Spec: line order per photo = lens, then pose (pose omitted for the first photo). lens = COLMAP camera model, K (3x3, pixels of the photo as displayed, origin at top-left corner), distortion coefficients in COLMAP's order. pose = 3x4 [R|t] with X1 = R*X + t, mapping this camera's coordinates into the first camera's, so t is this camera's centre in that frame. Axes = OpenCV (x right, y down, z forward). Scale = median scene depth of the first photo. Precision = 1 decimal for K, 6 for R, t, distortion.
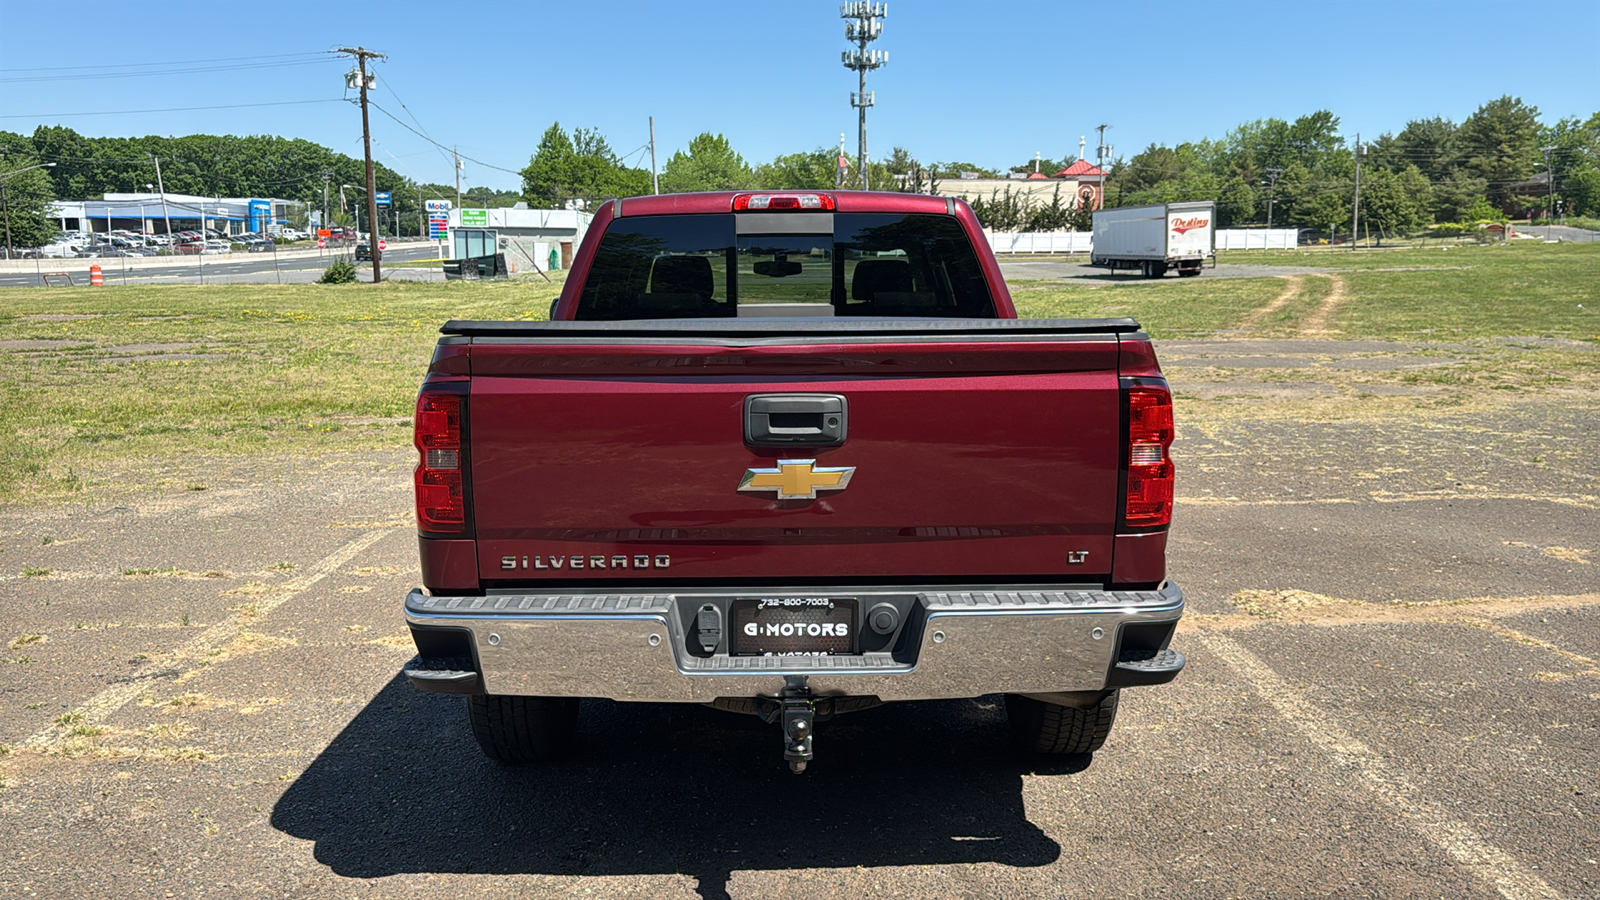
lens RADIAL K [[1366.8, 0, 793.9], [0, 1366.8, 457.0], [0, 0, 1]] dist [0.143556, -0.261126]
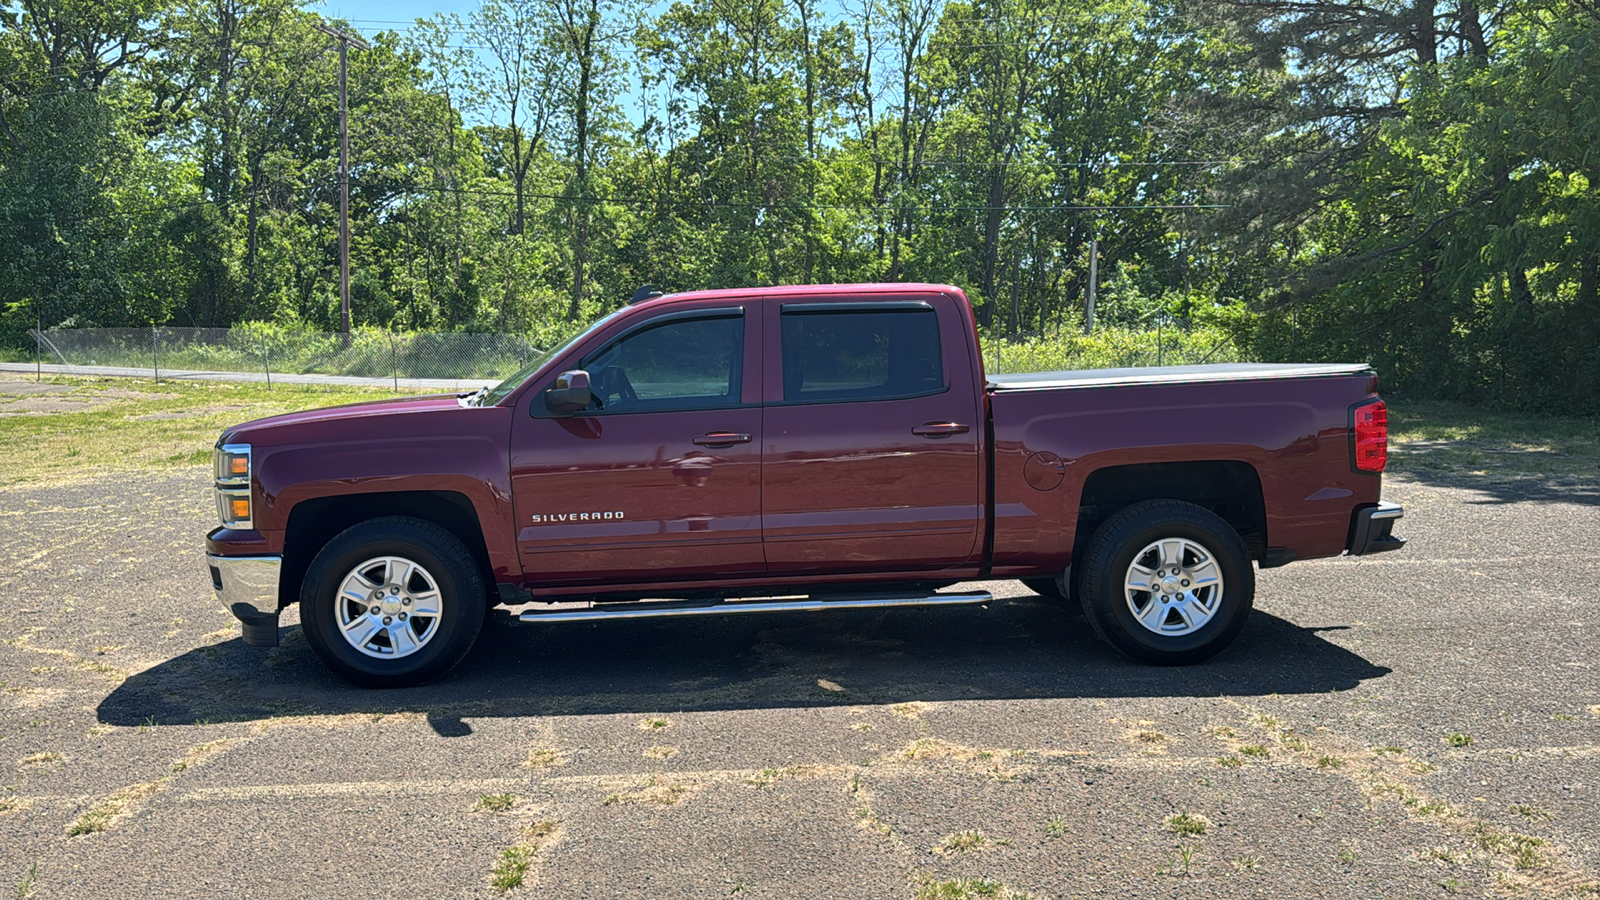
lens RADIAL K [[1366.8, 0, 805.9], [0, 1366.8, 445.8], [0, 0, 1]] dist [0.143556, -0.261126]
pose [[-0.060066, -0.059897, 0.996396, -0.119590], [0.138055, 0.988107, 0.067721, -0.012524], [-0.988602, 0.141625, -0.051083, 0.104696]]
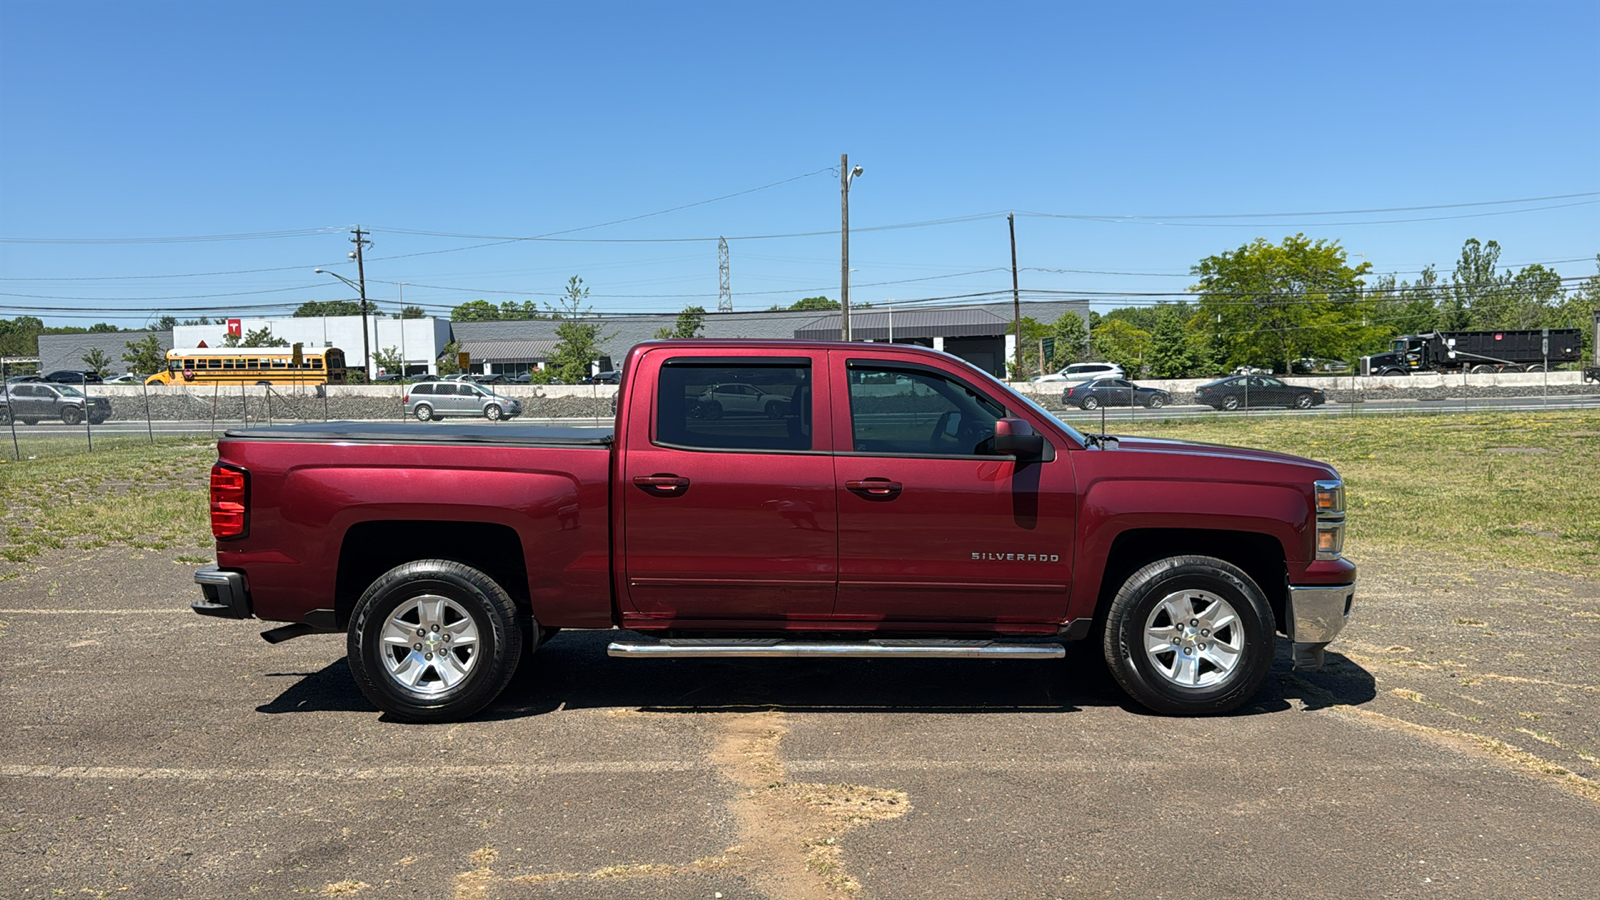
lens RADIAL K [[1366.8, 0, 789.2], [0, 1366.8, 453.5], [0, 0, 1]] dist [0.143556, -0.261126]
pose [[-0.020425, 0.053270, -0.998371, 0.122158], [-0.115849, 0.991727, 0.055285, -0.014957], [0.993057, 0.116789, -0.014085, 0.101008]]
